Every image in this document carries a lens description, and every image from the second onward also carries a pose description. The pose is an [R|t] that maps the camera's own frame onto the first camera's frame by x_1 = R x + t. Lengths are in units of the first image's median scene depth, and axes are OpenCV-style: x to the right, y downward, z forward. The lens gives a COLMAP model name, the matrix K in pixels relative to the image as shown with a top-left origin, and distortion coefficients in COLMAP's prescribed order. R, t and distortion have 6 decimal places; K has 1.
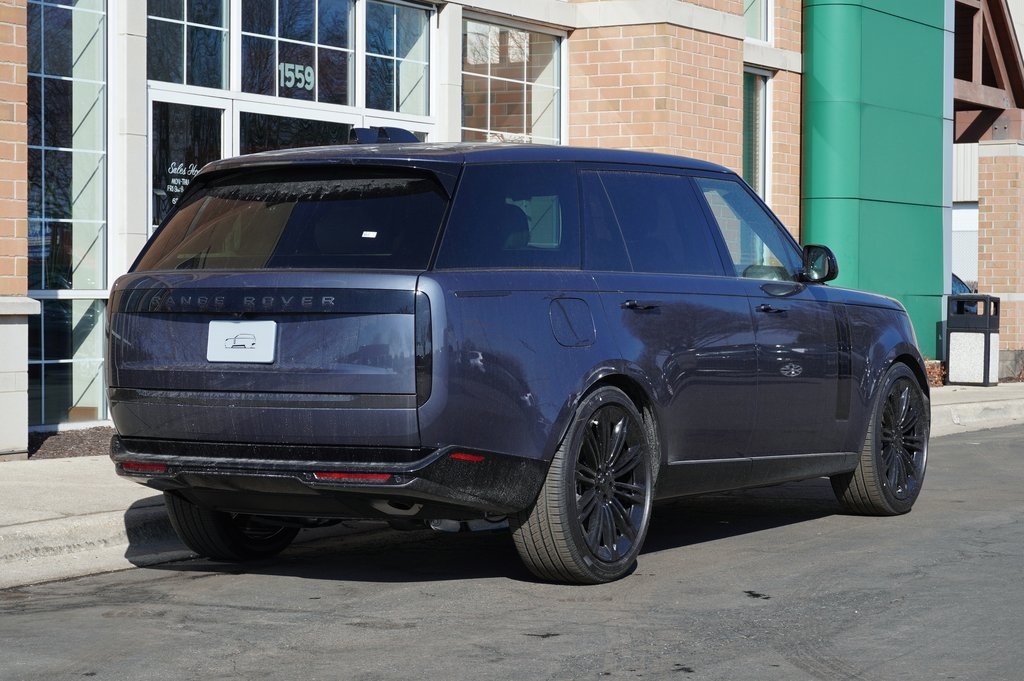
lens RADIAL K [[2182.0, 0, 512.2], [0, 2182.0, 344.8], [0, 0, 1]] dist [-0.093051, 0.000000]
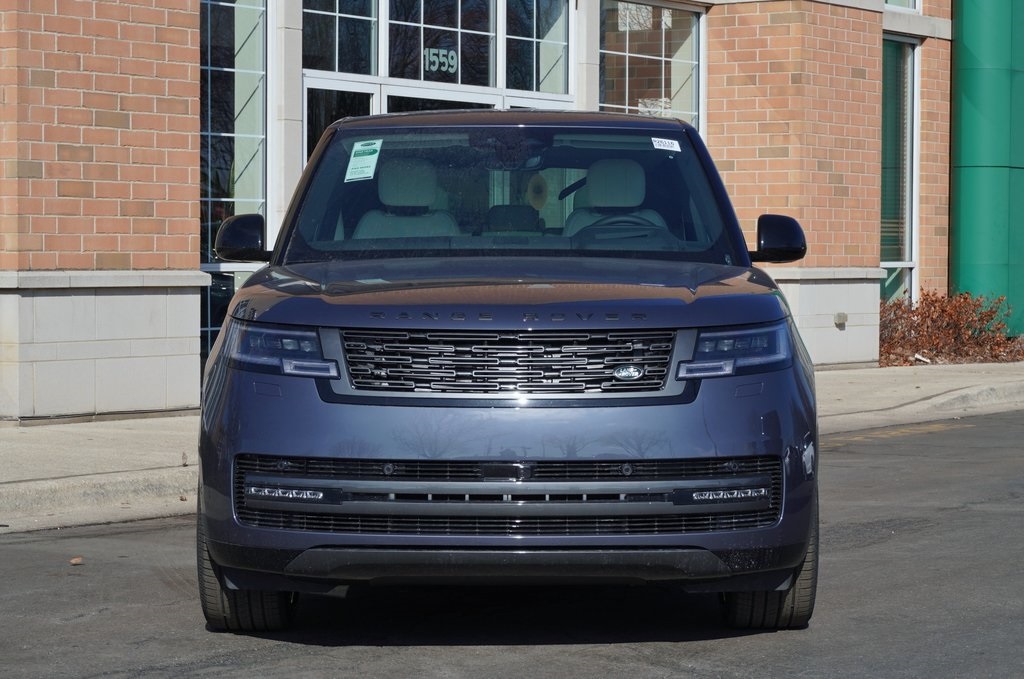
lens RADIAL K [[2830.8, 0, 511.6], [0, 2830.8, 336.4], [0, 0, 1]] dist [-0.083759, 0.000000]
pose [[0.997138, 0.002022, -0.075575, 0.039566], [-0.001543, 0.999978, 0.006398, 0.002076], [0.075587, -0.006263, 0.997120, -0.369119]]
